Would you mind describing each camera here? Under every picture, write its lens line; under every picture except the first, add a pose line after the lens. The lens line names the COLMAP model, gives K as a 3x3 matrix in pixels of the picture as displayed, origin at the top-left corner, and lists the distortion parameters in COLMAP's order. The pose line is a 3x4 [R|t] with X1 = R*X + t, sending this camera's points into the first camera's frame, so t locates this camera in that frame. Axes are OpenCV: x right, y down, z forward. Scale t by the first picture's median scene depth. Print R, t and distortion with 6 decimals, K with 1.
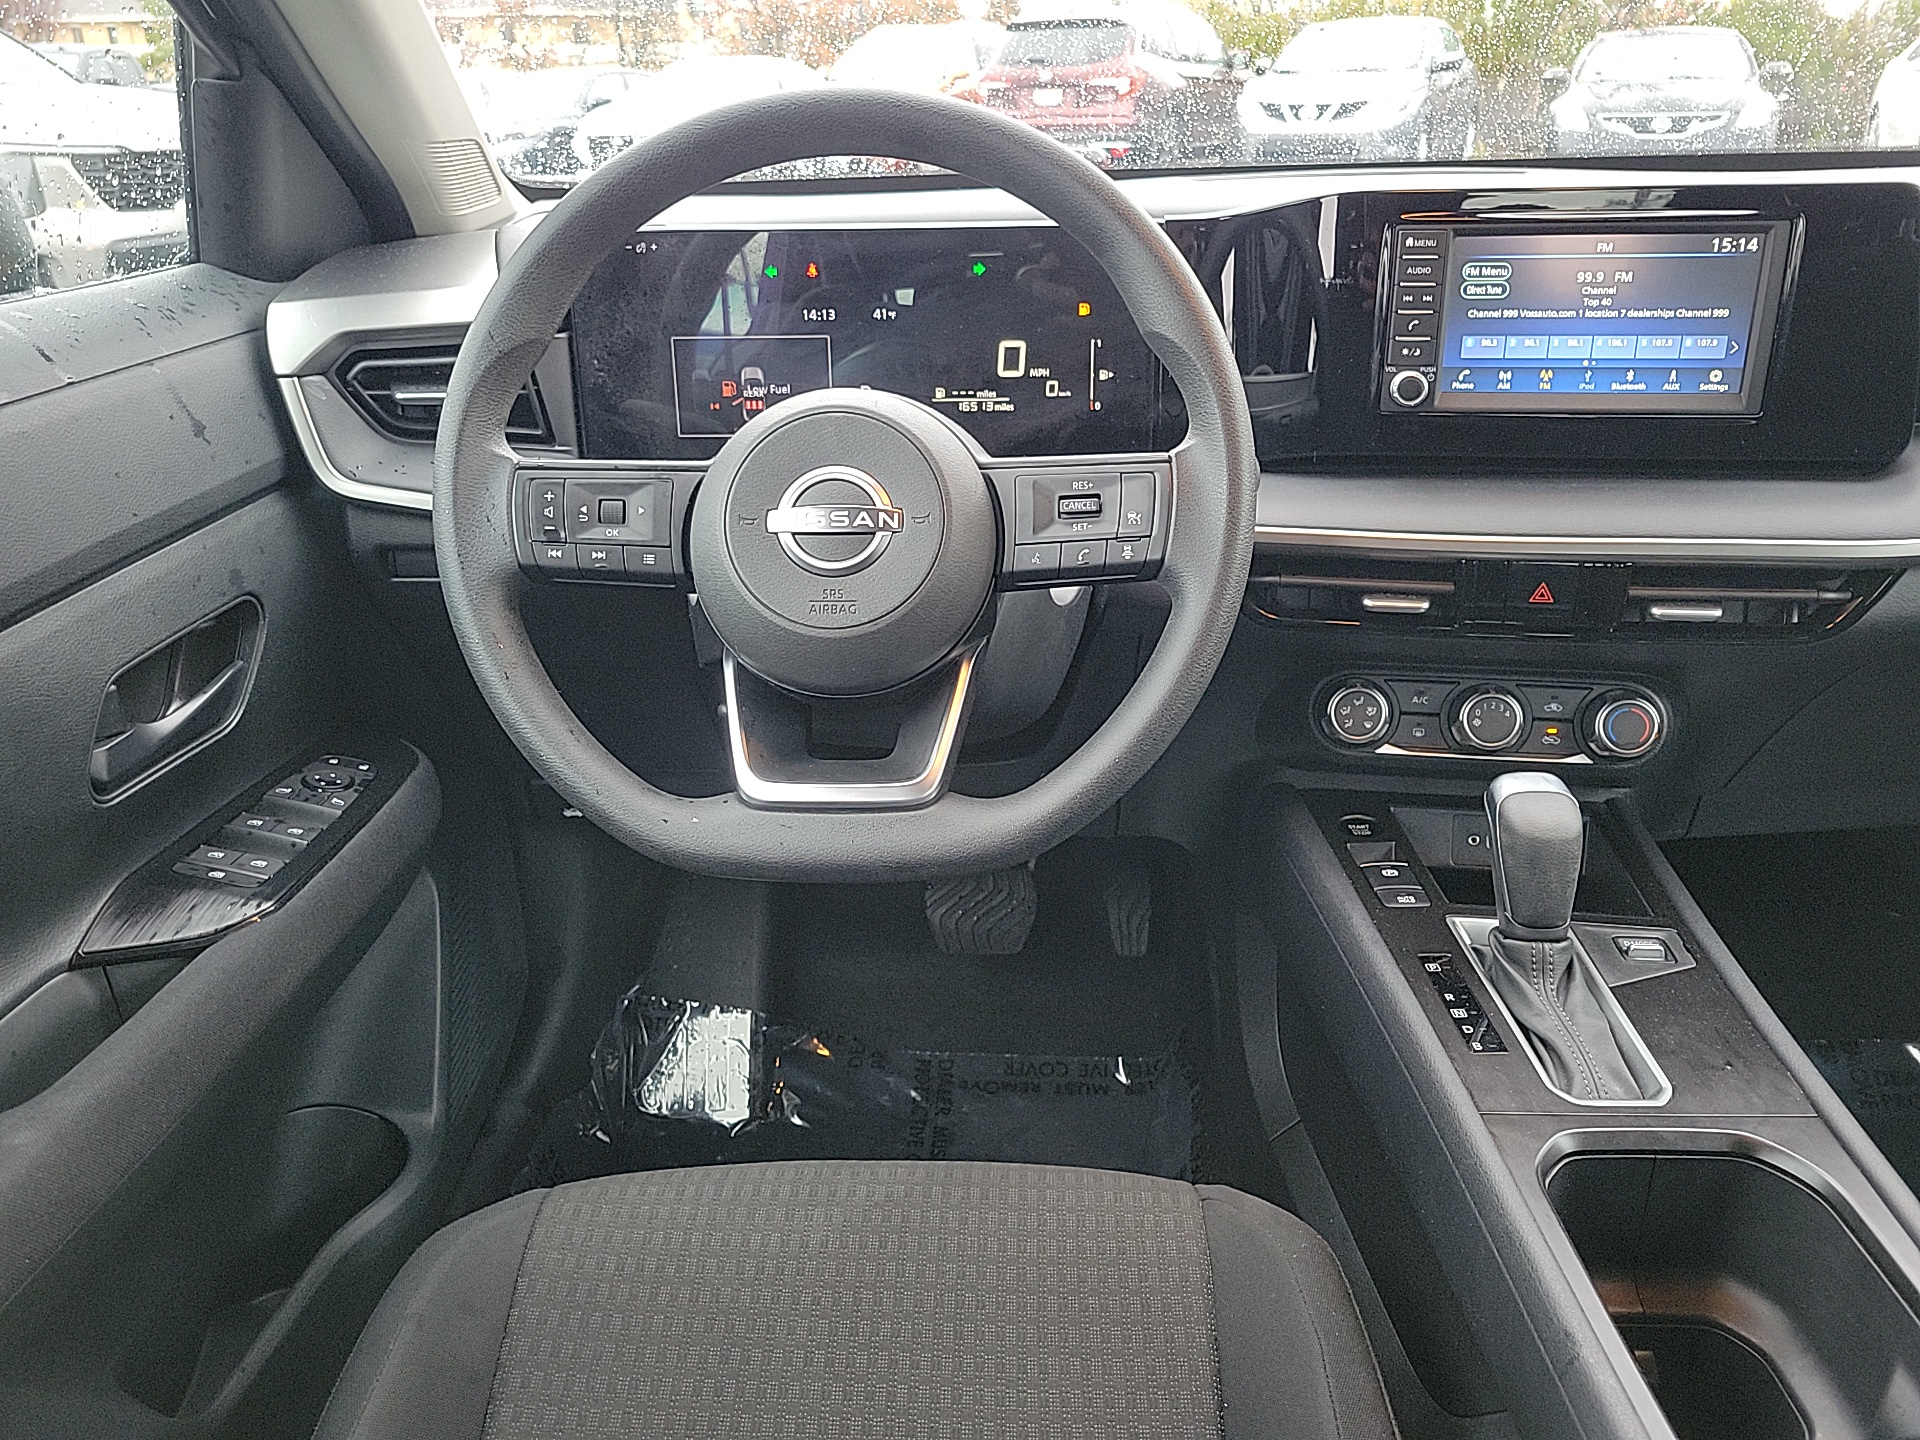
lens RADIAL K [[1463.1, 0, 960.0], [0, 1463.1, 720.0], [0, 0, 1]] dist [0.034413, -0.010492]
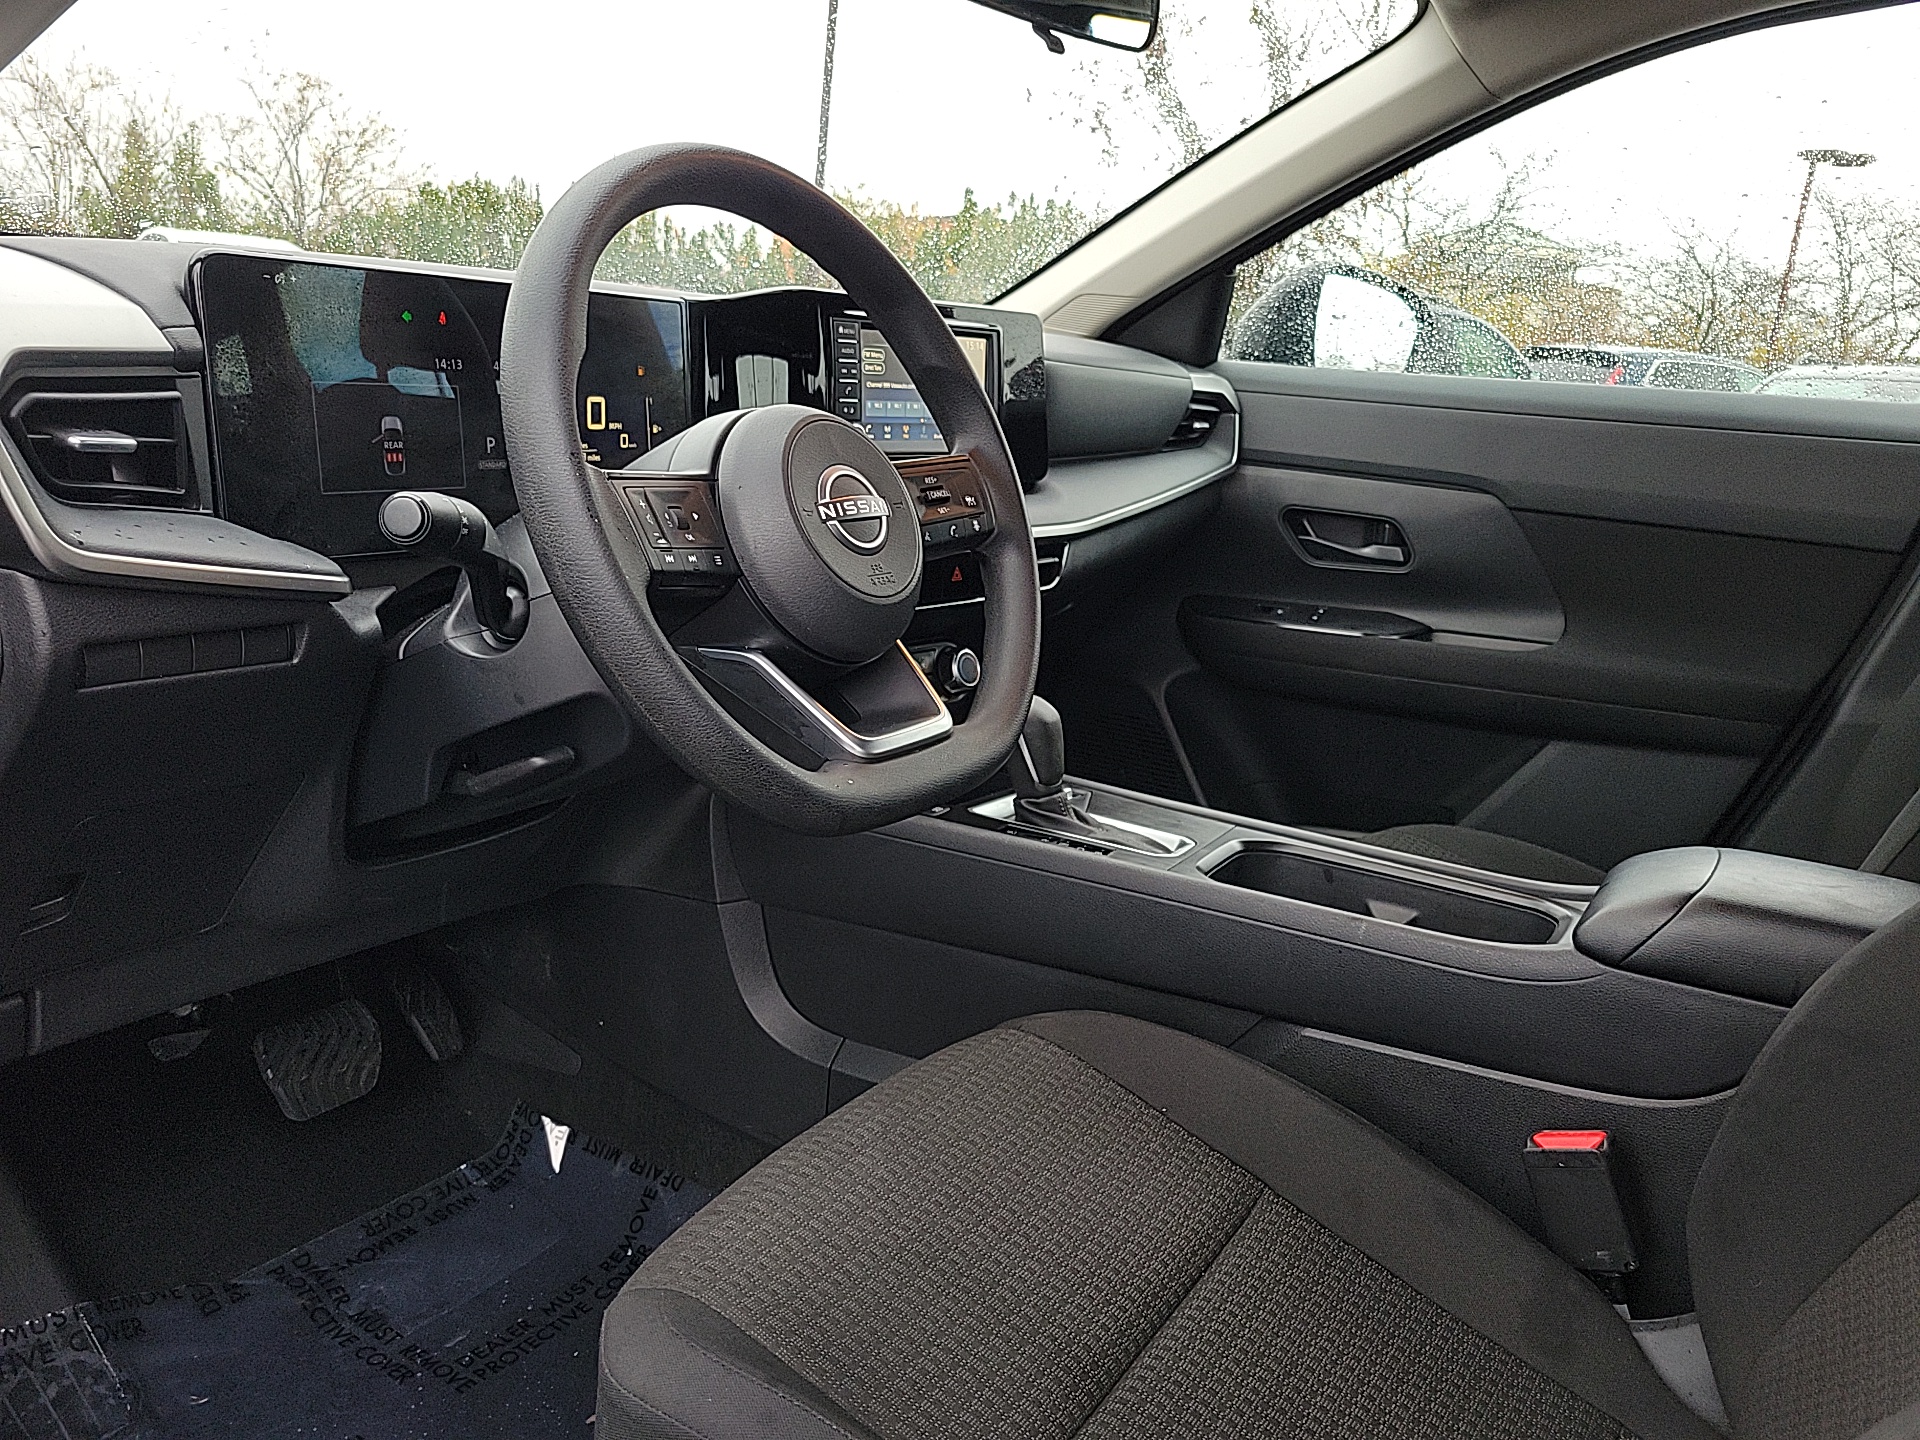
lens RADIAL K [[1463.1, 0, 960.0], [0, 1463.1, 720.0], [0, 0, 1]] dist [0.034413, -0.010492]
pose [[0.492851, -0.159758, 0.855322, -0.844860], [0.262621, 0.964469, 0.028817, 0.011544], [-0.829535, 0.210423, 0.517295, 0.283213]]
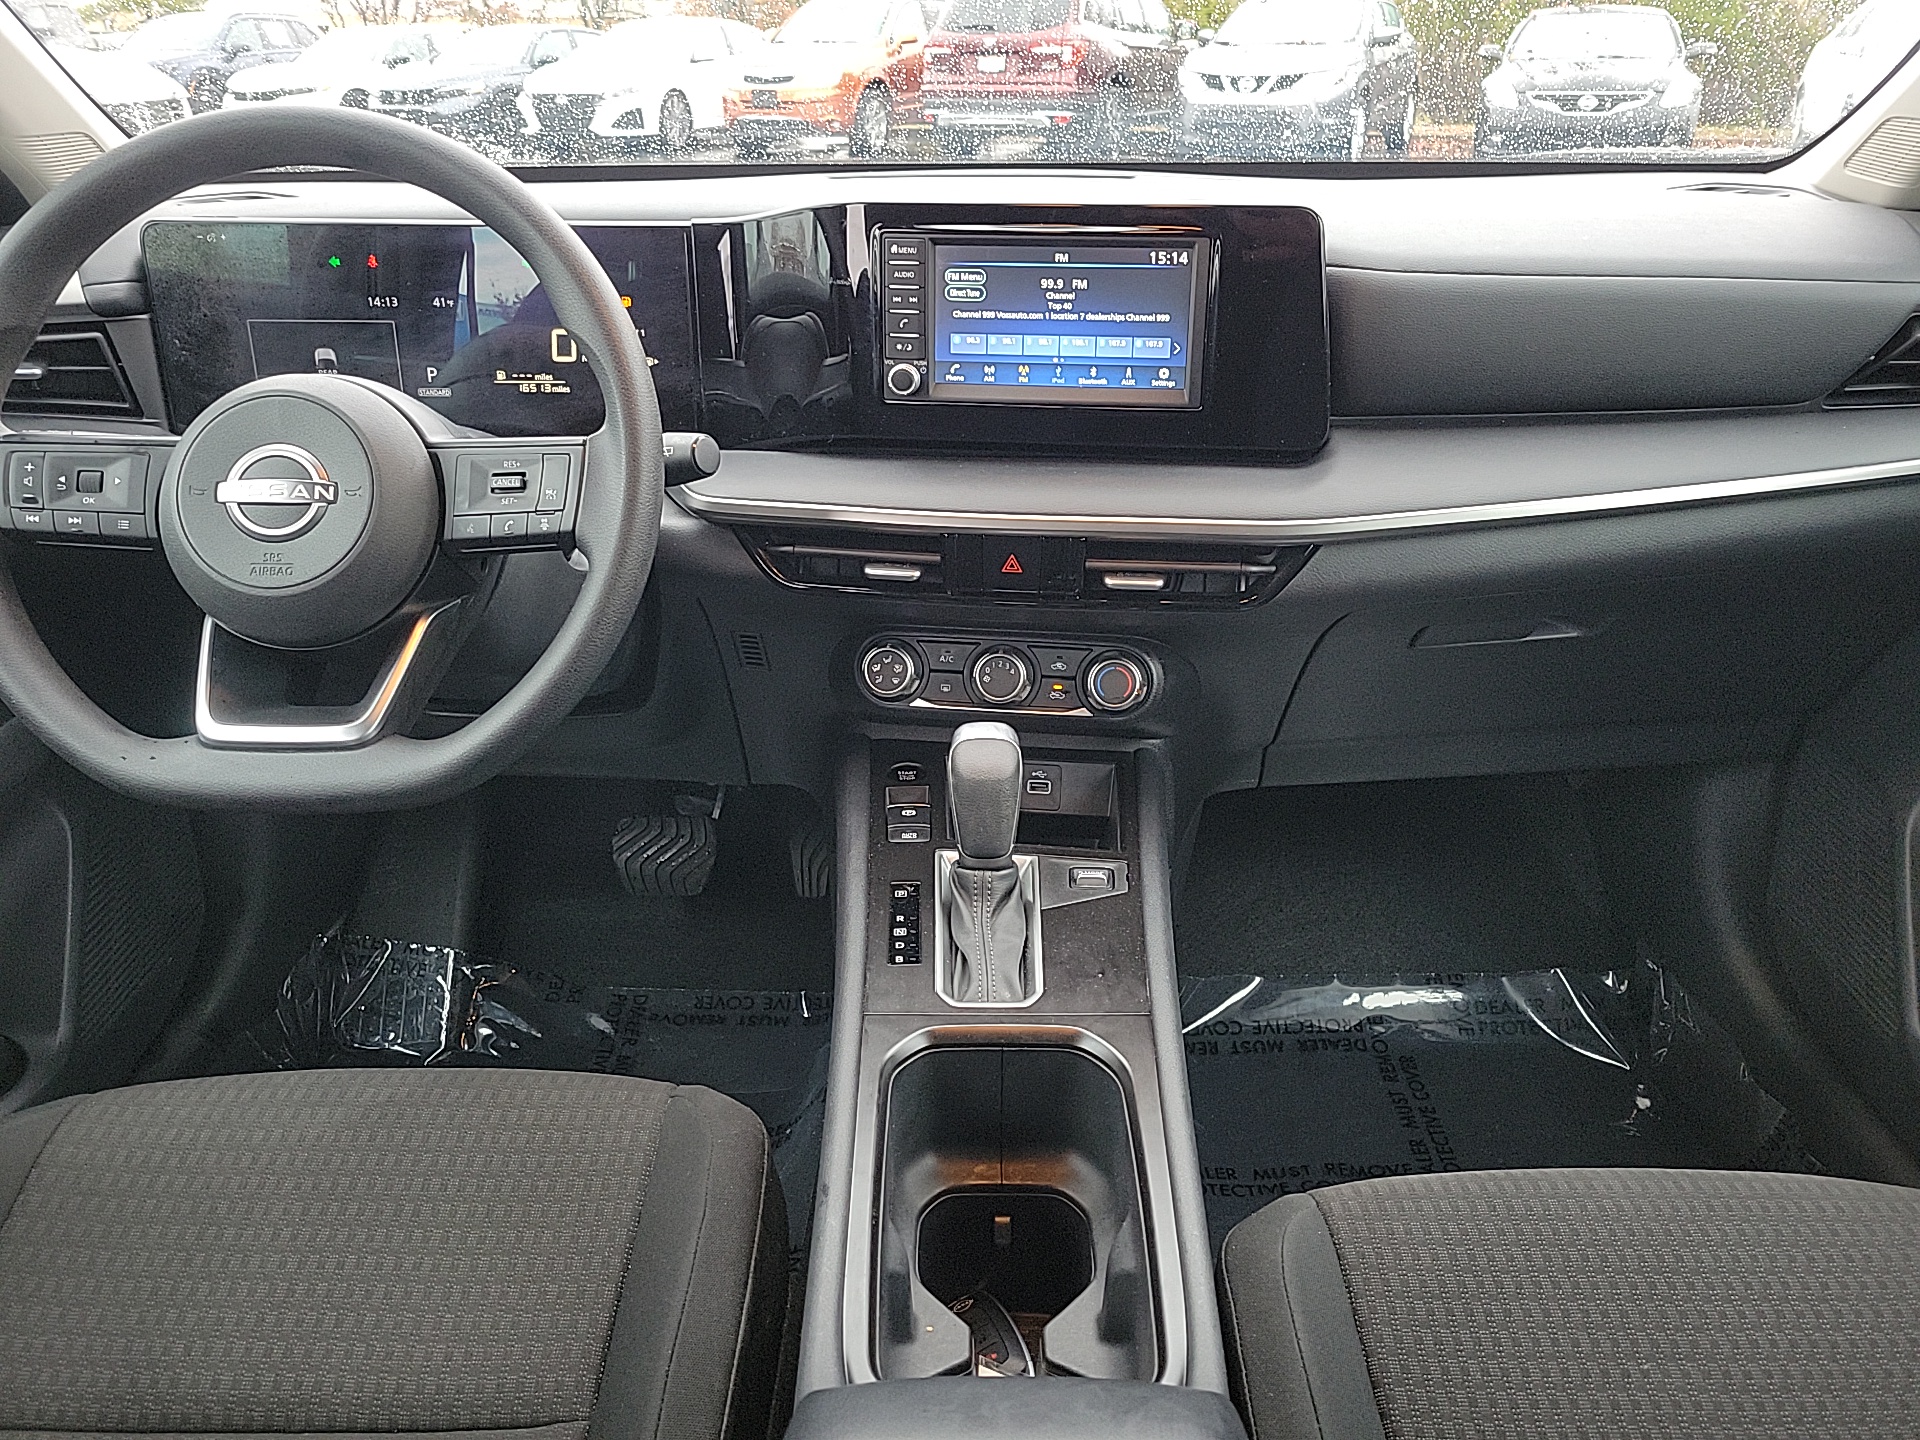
lens RADIAL K [[1452.3, 0, 961.0], [0, 1452.3, 705.7], [0, 0, 1]] dist [0.050590, -0.032311]
pose [[0.999549, 0.005504, 0.029517, 0.321546], [-0.005927, 0.999881, 0.014258, 0.006840], [-0.029435, -0.014427, 0.999463, -0.115522]]
